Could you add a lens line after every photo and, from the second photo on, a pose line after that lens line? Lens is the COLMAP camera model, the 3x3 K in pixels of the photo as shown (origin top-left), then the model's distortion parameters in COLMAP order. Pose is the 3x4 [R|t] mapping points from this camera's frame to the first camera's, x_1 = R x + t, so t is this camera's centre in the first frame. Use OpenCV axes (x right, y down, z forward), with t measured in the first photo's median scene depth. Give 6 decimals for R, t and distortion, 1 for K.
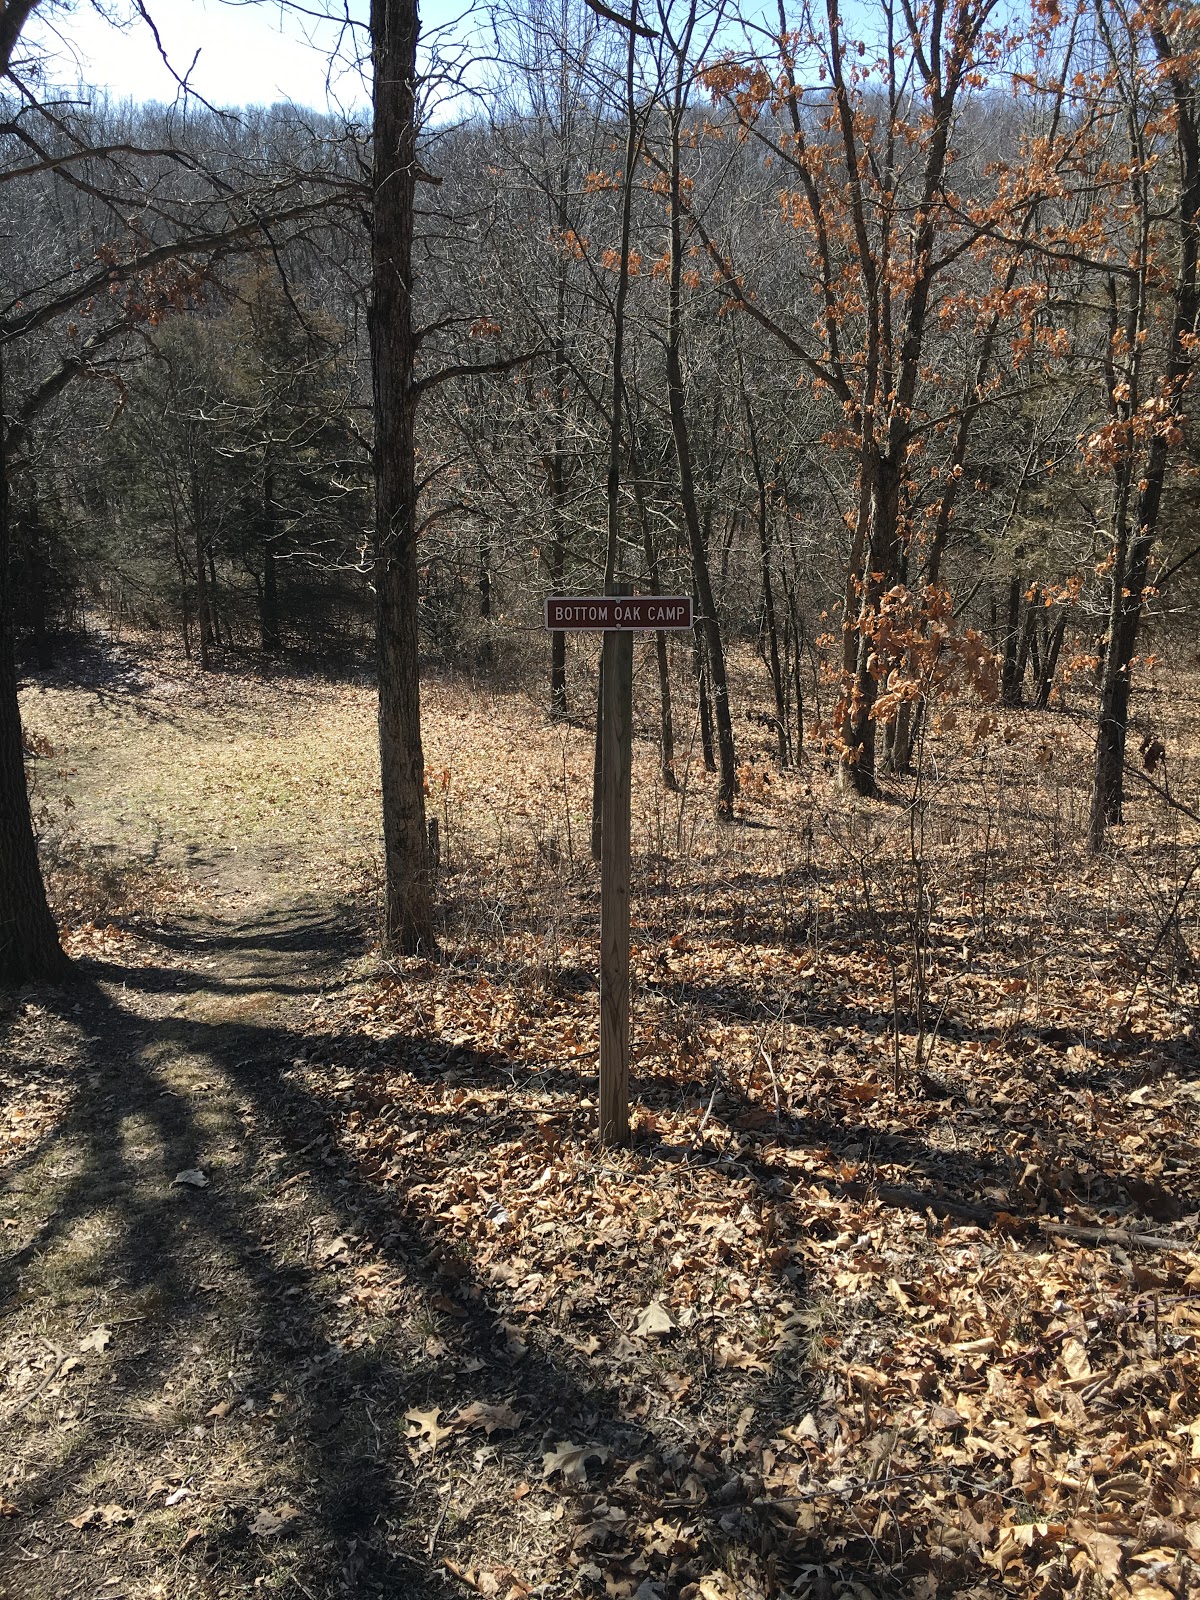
lens RADIAL K [[1517.6, 0, 600.0], [0, 1517.6, 800.0], [0, 0, 1]] dist [0.123721, -0.111627]
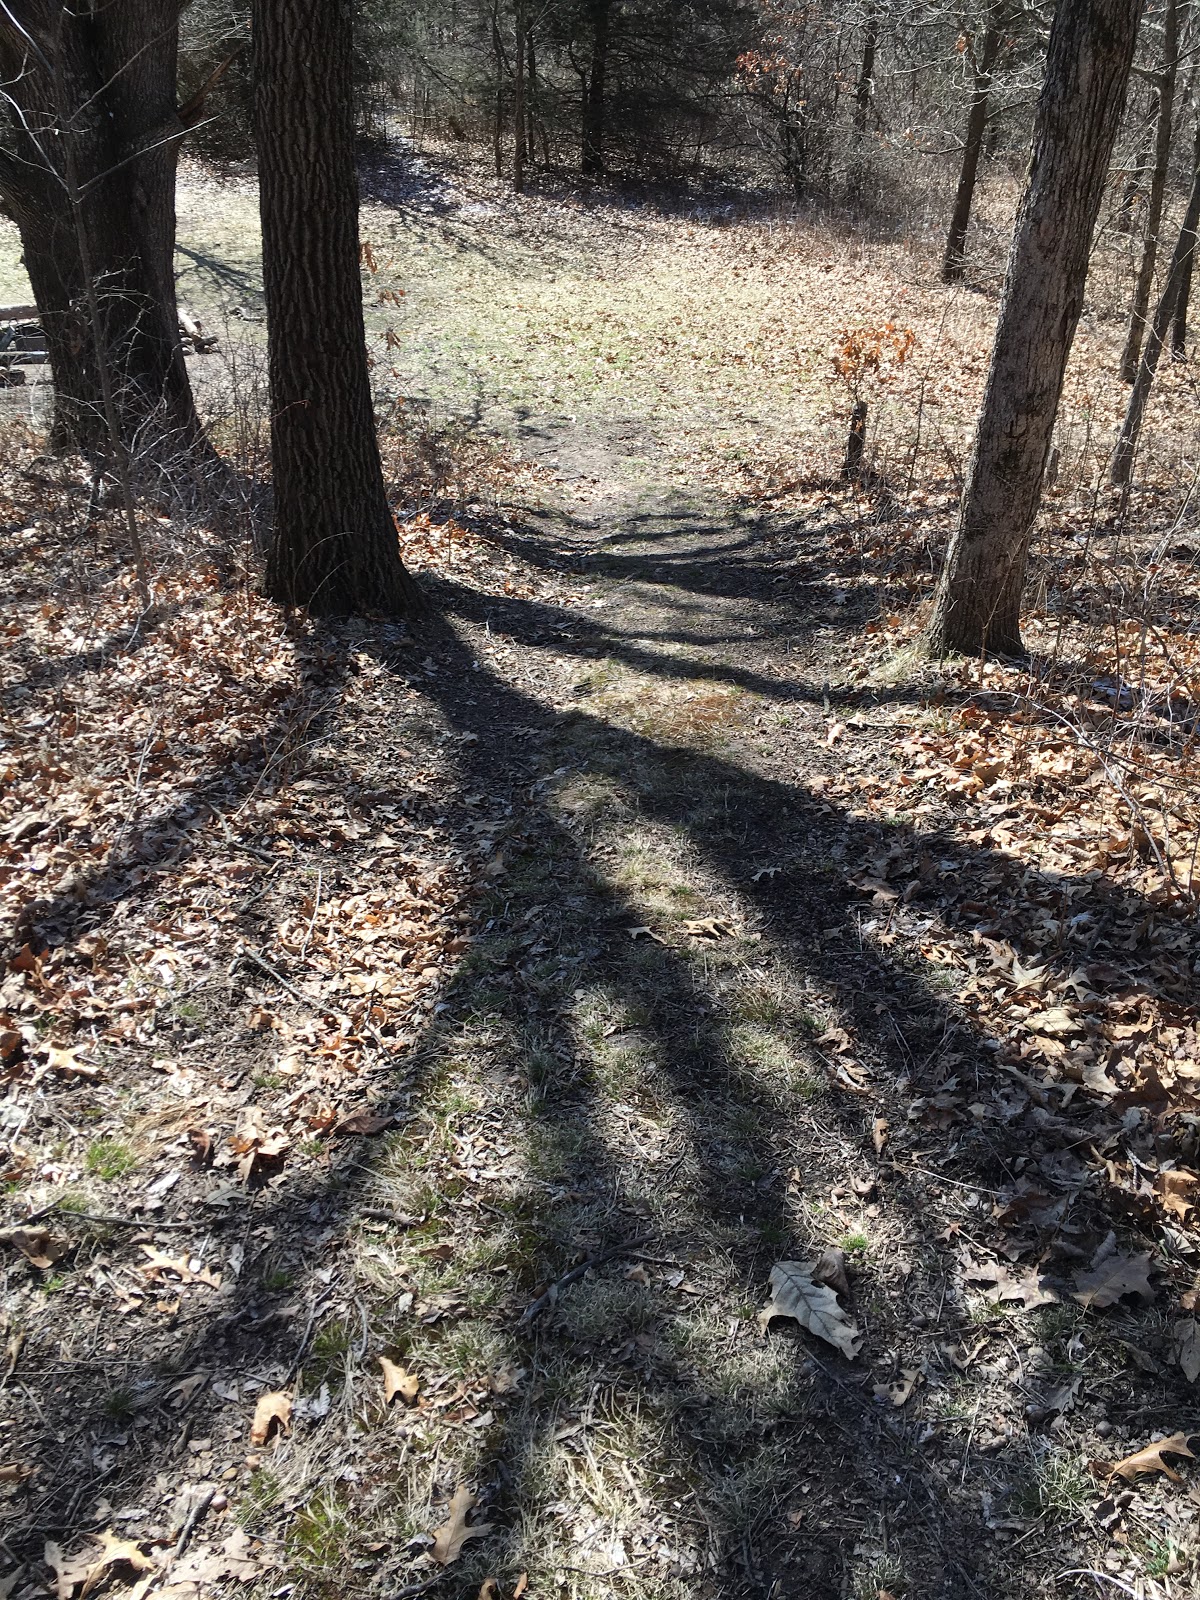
lens RADIAL K [[1517.6, 0, 600.0], [0, 1517.6, 800.0], [0, 0, 1]] dist [0.123721, -0.111627]
pose [[0.980979, 0.126213, -0.147478, -0.097058], [-0.082093, 0.958222, 0.273993, 0.003212], [0.175898, -0.256674, 0.950357, 0.223243]]
